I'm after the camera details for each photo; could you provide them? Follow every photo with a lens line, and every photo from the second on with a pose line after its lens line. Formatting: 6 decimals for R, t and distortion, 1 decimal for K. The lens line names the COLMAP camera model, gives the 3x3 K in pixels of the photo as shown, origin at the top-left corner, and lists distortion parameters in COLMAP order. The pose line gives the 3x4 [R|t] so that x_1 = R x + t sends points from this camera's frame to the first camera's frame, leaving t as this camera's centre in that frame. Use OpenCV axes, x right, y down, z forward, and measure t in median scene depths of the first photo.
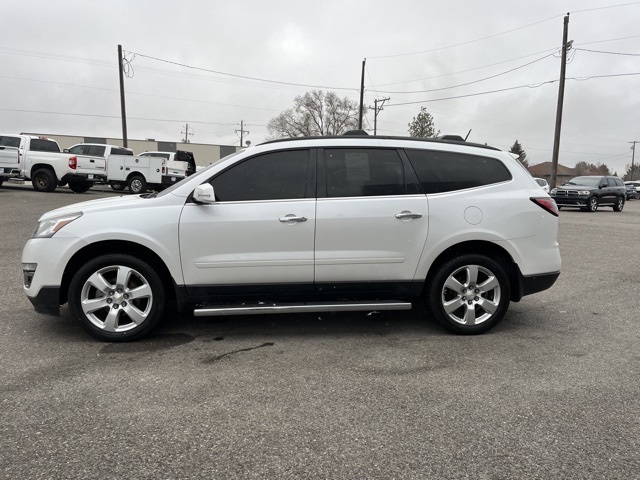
lens RADIAL K [[485.7, 0, 314.0], [0, 485.7, 236.4], [0, 0, 1]] dist [0.047385, -0.056580]
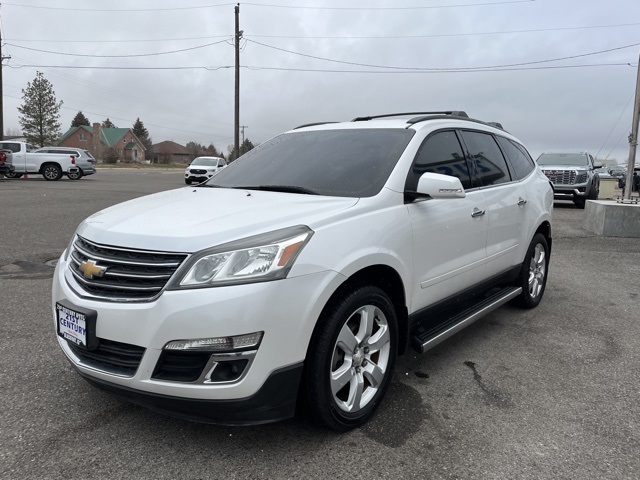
lens RADIAL K [[485.7, 0, 321.4], [0, 485.7, 235.6], [0, 0, 1]] dist [0.047385, -0.056580]
pose [[0.727895, -0.097579, 0.678710, -0.782640], [0.067829, 0.995214, 0.070339, -0.071325], [-0.682325, -0.005163, 0.731031, 0.525951]]
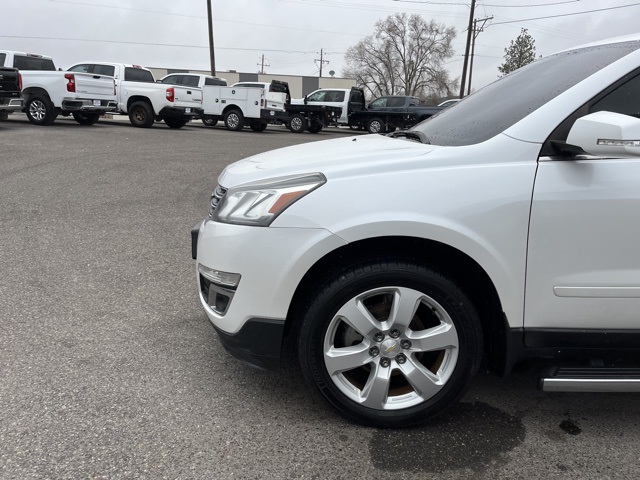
lens RADIAL K [[485.7, 0, 308.9], [0, 485.7, 245.6], [0, 0, 1]] dist [0.047385, -0.056580]
pose [[0.988343, 0.037027, -0.147672, -0.380496], [-0.014981, 0.988919, 0.147697, -0.047114], [0.151504, -0.143763, 0.977946, 0.467757]]
